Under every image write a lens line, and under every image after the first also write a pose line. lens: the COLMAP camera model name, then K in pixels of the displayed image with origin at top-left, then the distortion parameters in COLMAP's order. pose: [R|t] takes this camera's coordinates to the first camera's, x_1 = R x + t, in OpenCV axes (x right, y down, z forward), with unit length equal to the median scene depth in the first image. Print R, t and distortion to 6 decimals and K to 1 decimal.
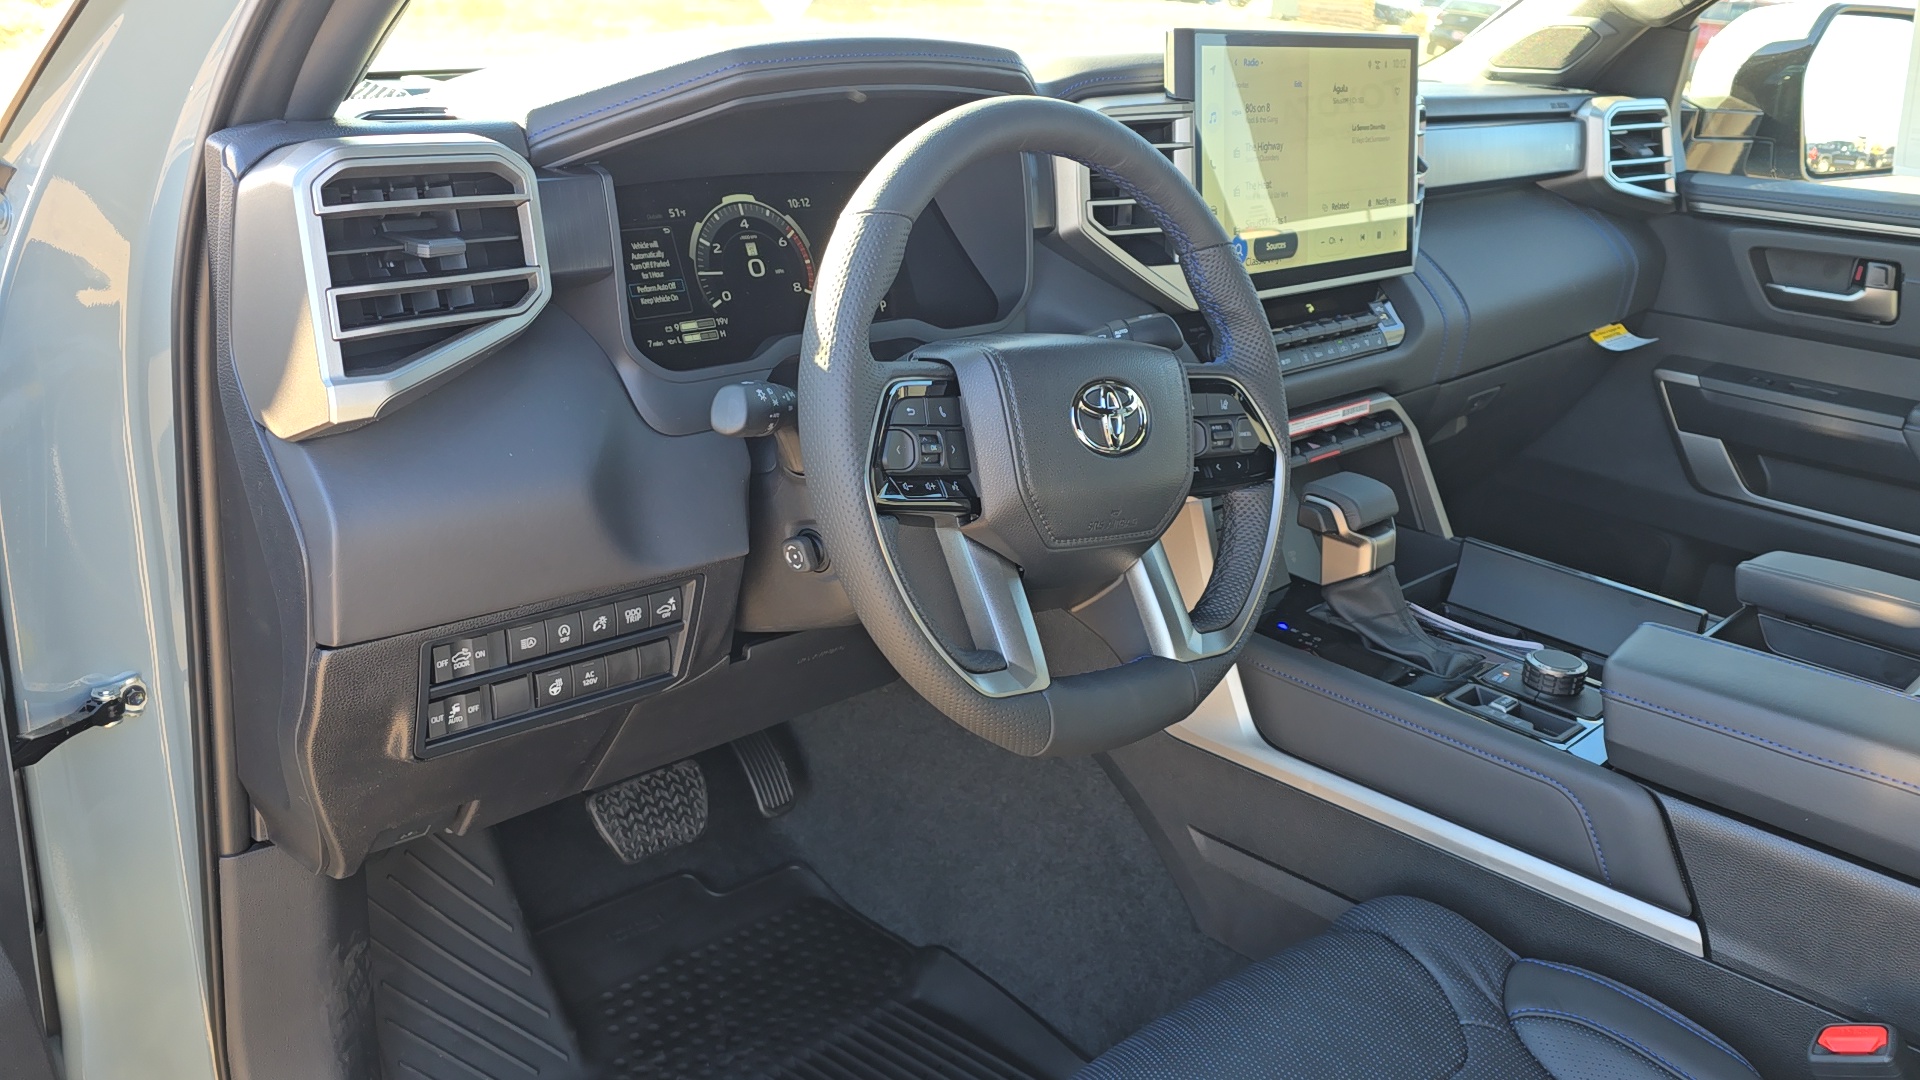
lens RADIAL K [[1587.8, 0, 960.0], [0, 1587.8, 540.0], [0, 0, 1]] dist [-0.004931, 0.002327]
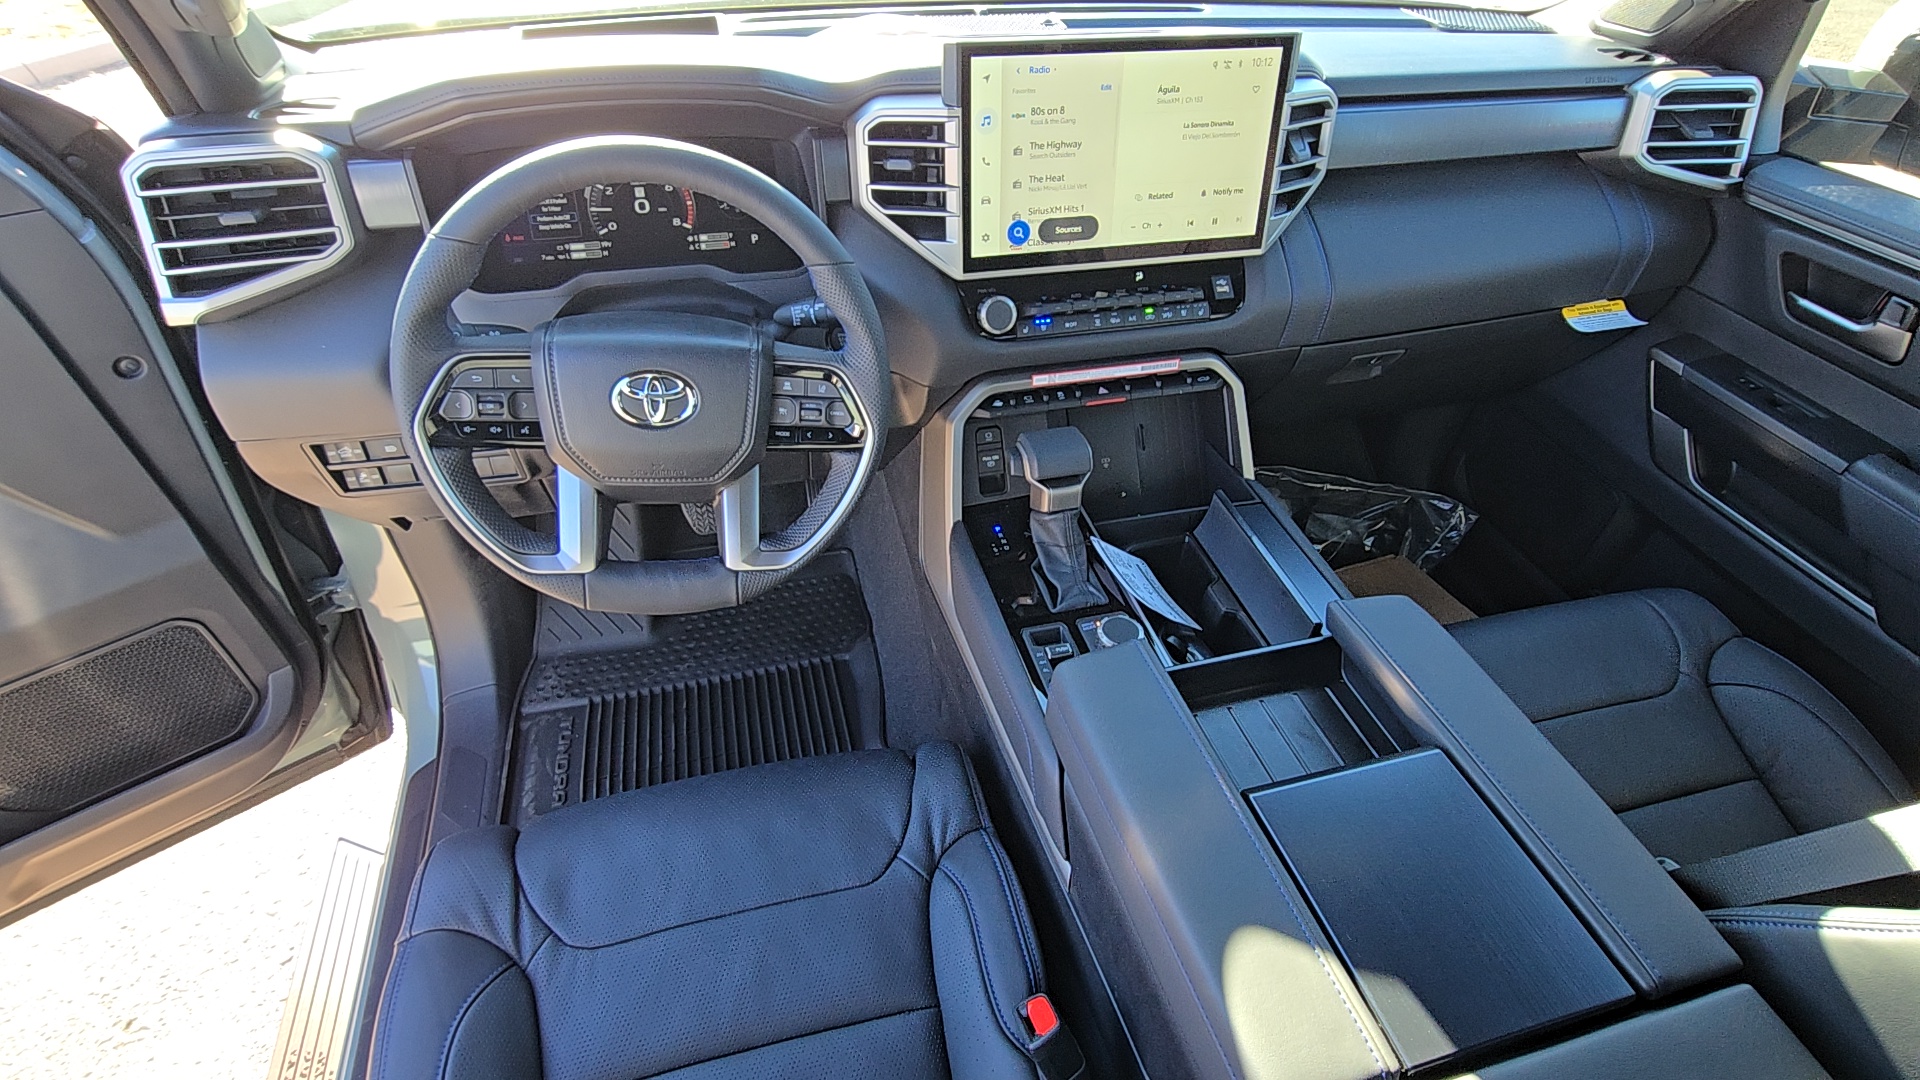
lens RADIAL K [[961.2, 0, 982.9], [0, 961.2, 544.0], [0, 0, 1]] dist [-0.001734, -0.000611]
pose [[0.868028, 0.297098, -0.397820, 0.593905], [-0.154227, 0.922925, 0.352736, -0.250118], [0.471956, -0.244830, 0.846945, 0.340374]]
